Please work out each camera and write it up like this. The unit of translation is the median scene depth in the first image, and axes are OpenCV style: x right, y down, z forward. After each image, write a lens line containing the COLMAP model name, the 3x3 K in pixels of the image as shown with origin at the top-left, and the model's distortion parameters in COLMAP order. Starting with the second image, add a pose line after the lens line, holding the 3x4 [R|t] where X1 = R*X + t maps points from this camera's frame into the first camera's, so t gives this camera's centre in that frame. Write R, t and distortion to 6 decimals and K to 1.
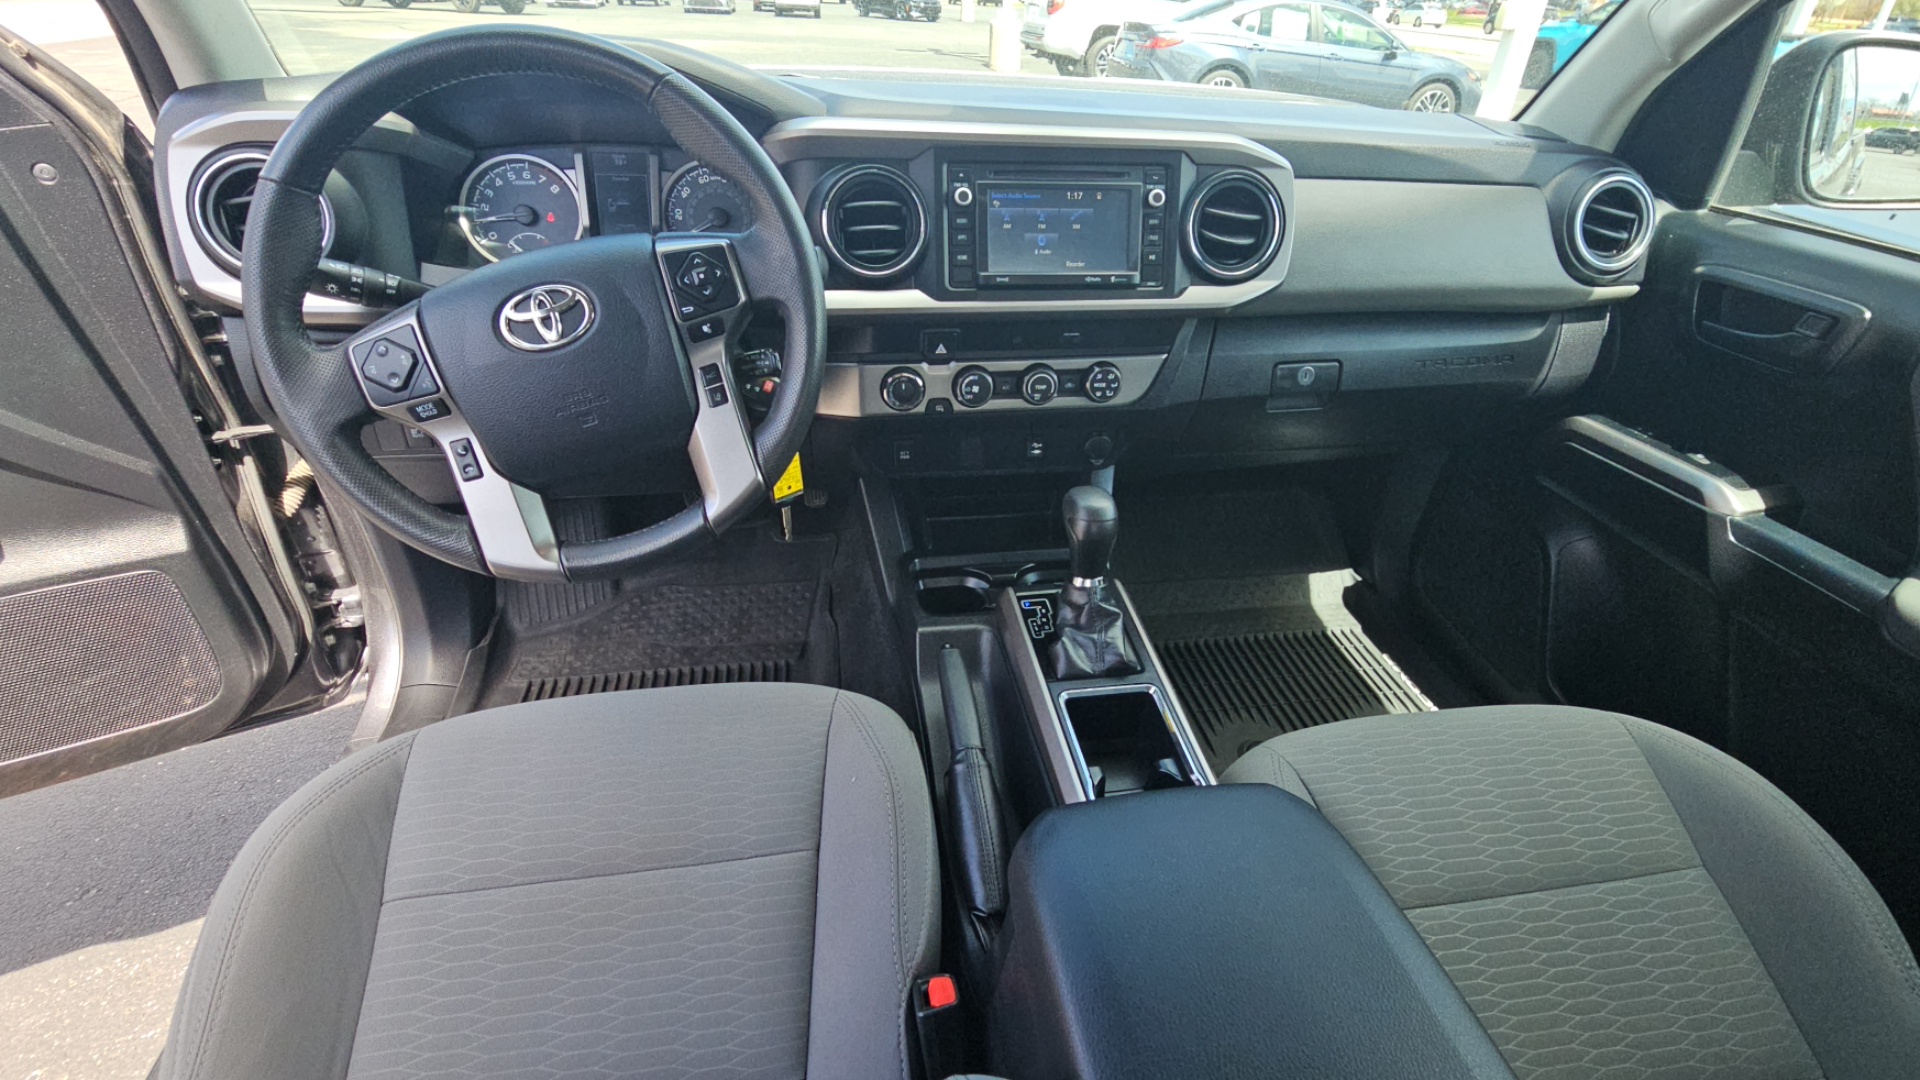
lens RADIAL K [[861.3, 0, 979.5], [0, 861.3, 541.5], [0, 0, 1]] dist [0.011113, -0.008304]
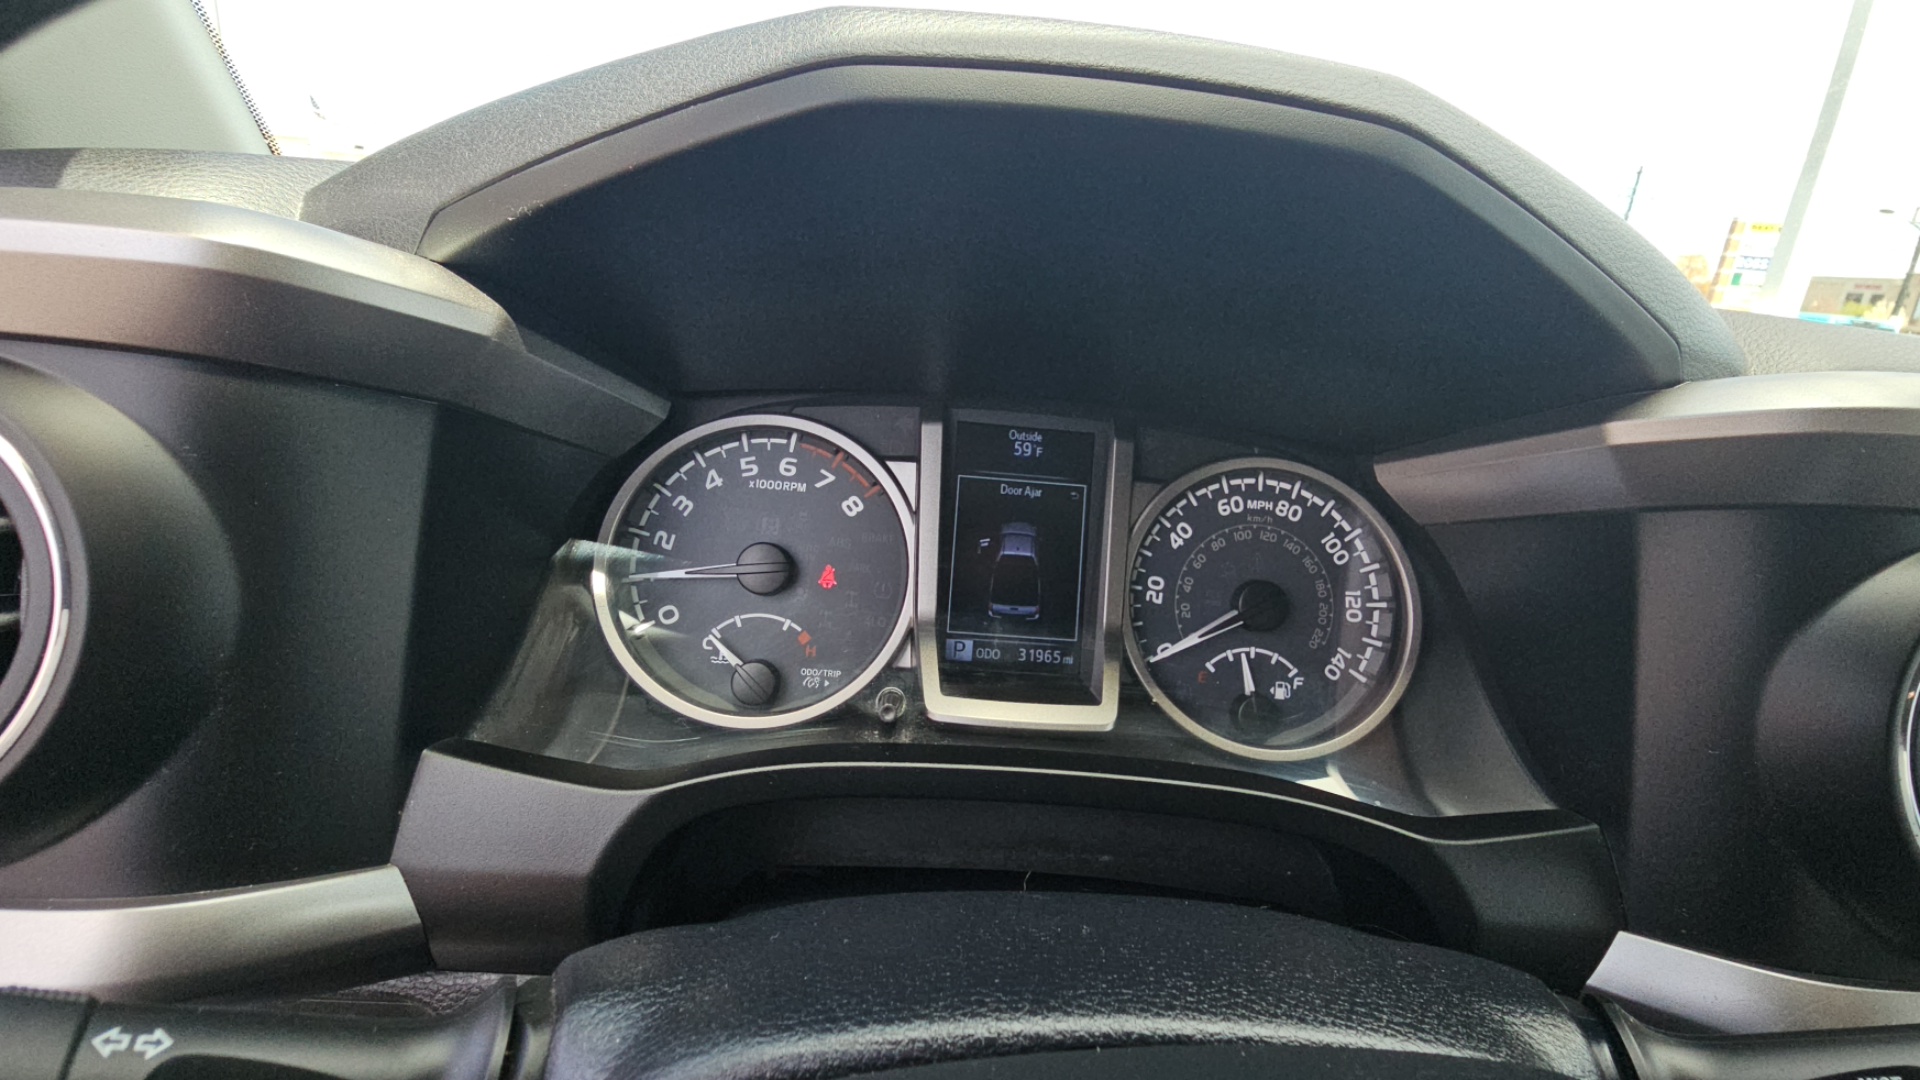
lens RADIAL K [[861.3, 0, 975.3], [0, 861.3, 543.4], [0, 0, 1]] dist [0.011113, -0.008304]
pose [[0.990351, 0.083179, -0.110844, -0.378030], [-0.109648, 0.959450, -0.259680, -0.288152], [0.084749, 0.269329, 0.959312, 0.622271]]
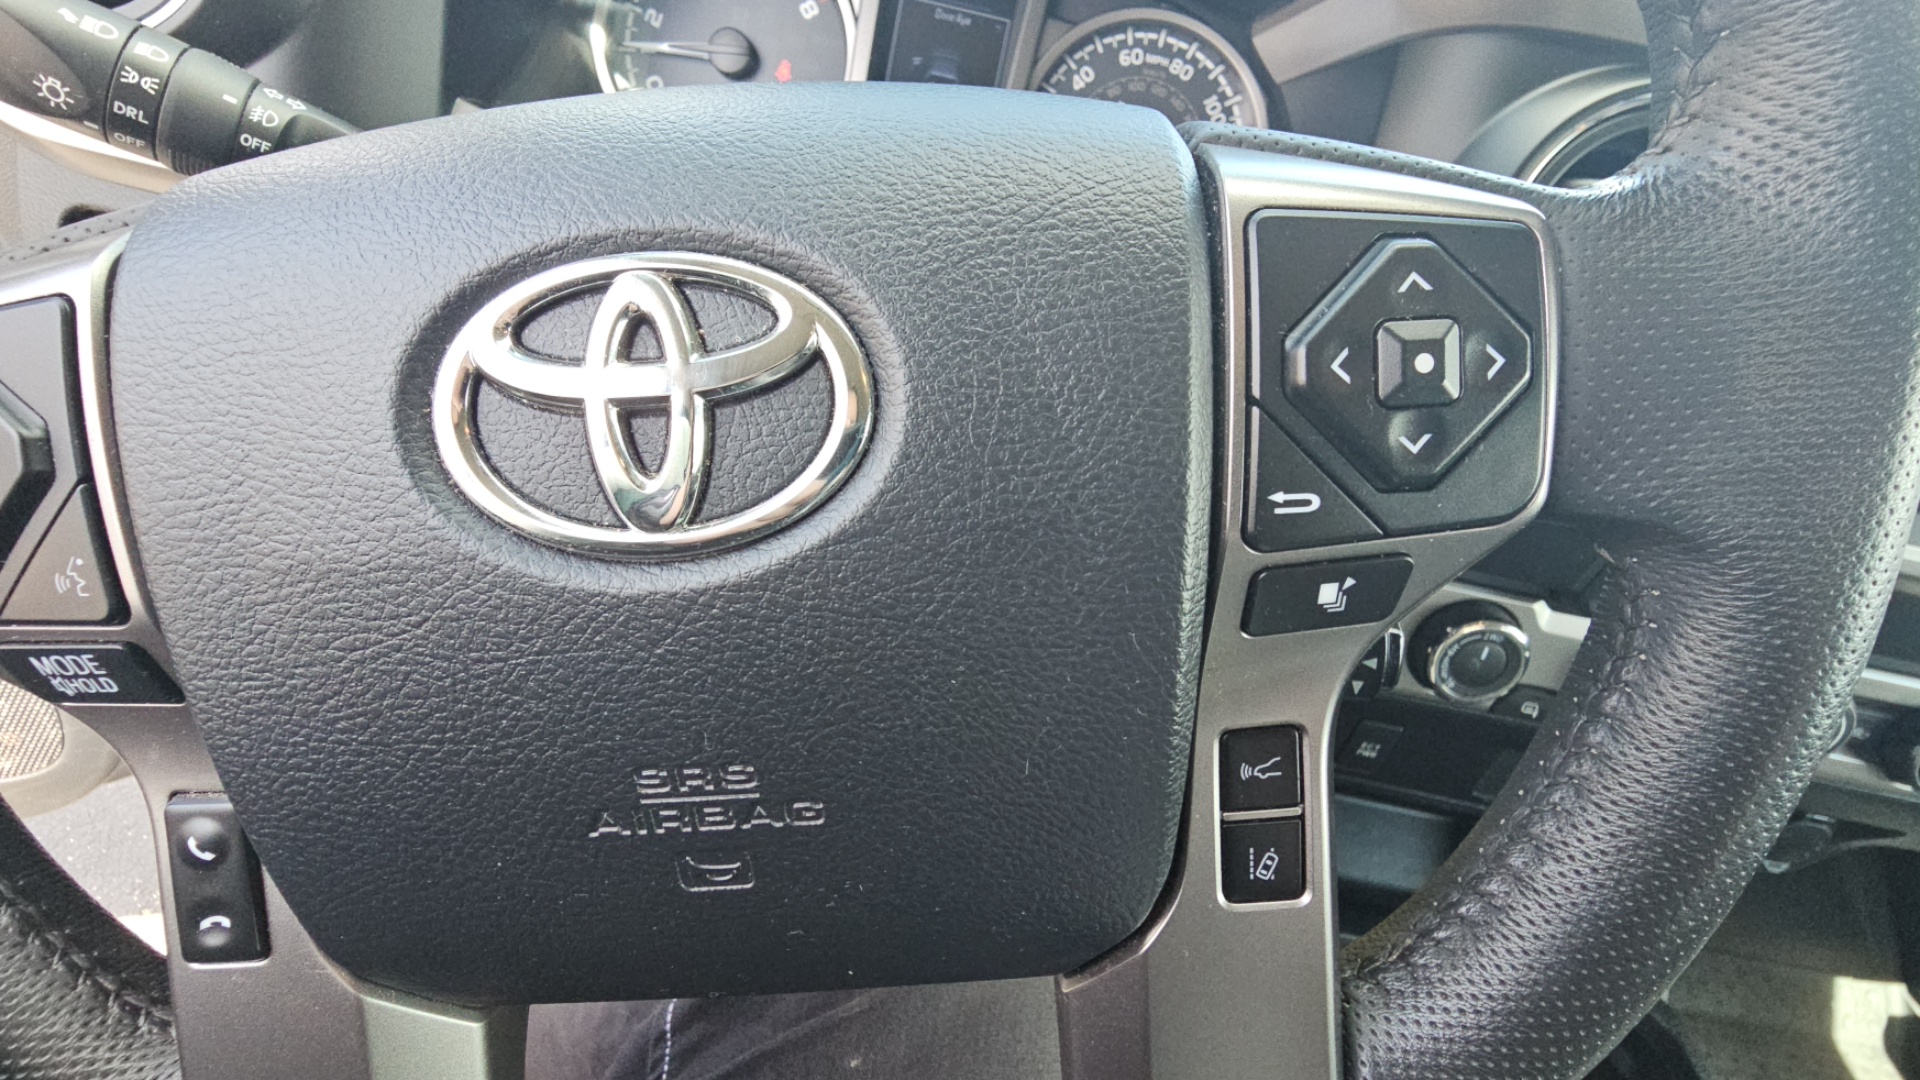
lens RADIAL K [[861.3, 0, 976.6], [0, 861.3, 540.2], [0, 0, 1]] dist [0.011113, -0.008304]
pose [[0.954947, 0.266333, -0.130932, -0.266256], [-0.265041, 0.963844, 0.027515, -0.172736], [0.133526, 0.008427, 0.991009, 0.548901]]
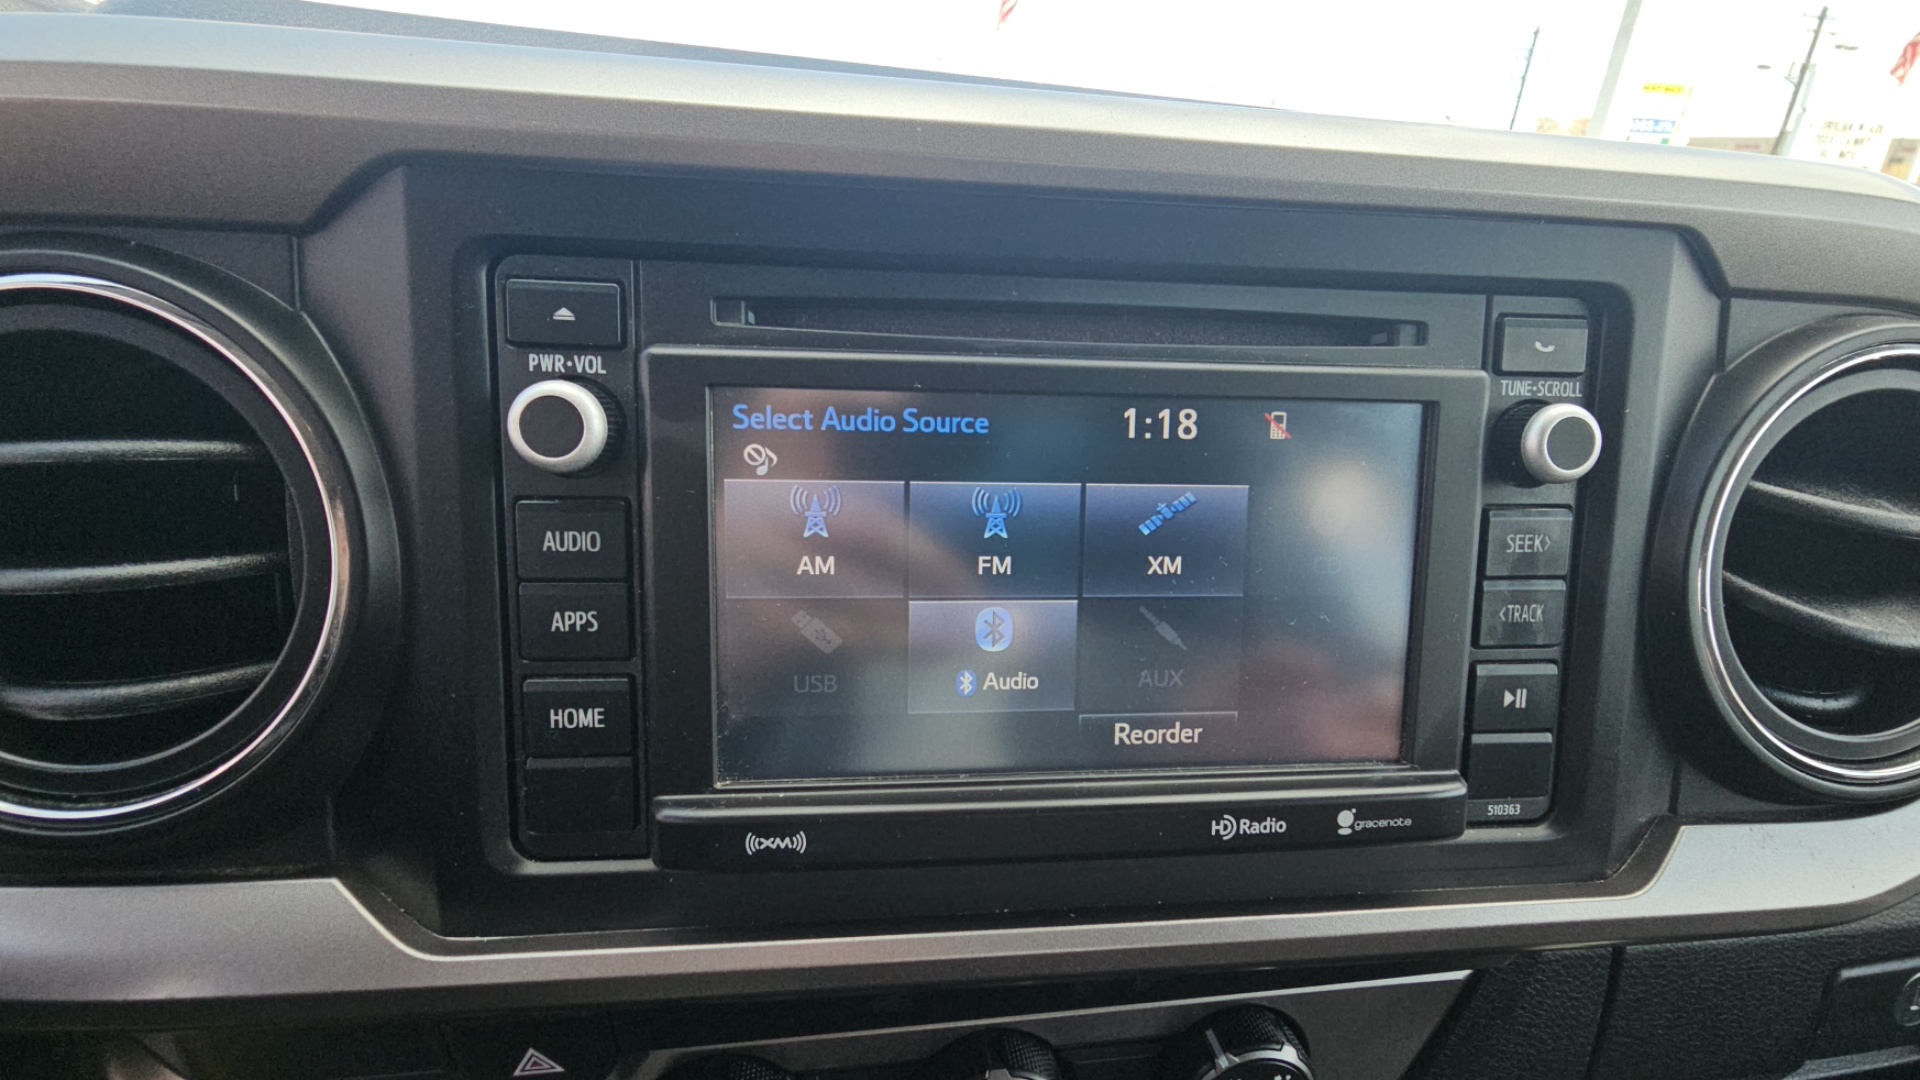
lens RADIAL K [[861.3, 0, 978.2], [0, 861.3, 530.5], [0, 0, 1]] dist [0.011113, -0.008304]
pose [[0.999249, 0.029356, -0.025299, 0.066500], [-0.032997, 0.986857, -0.158191, -0.309698], [0.020322, 0.158907, 0.987084, 0.725817]]
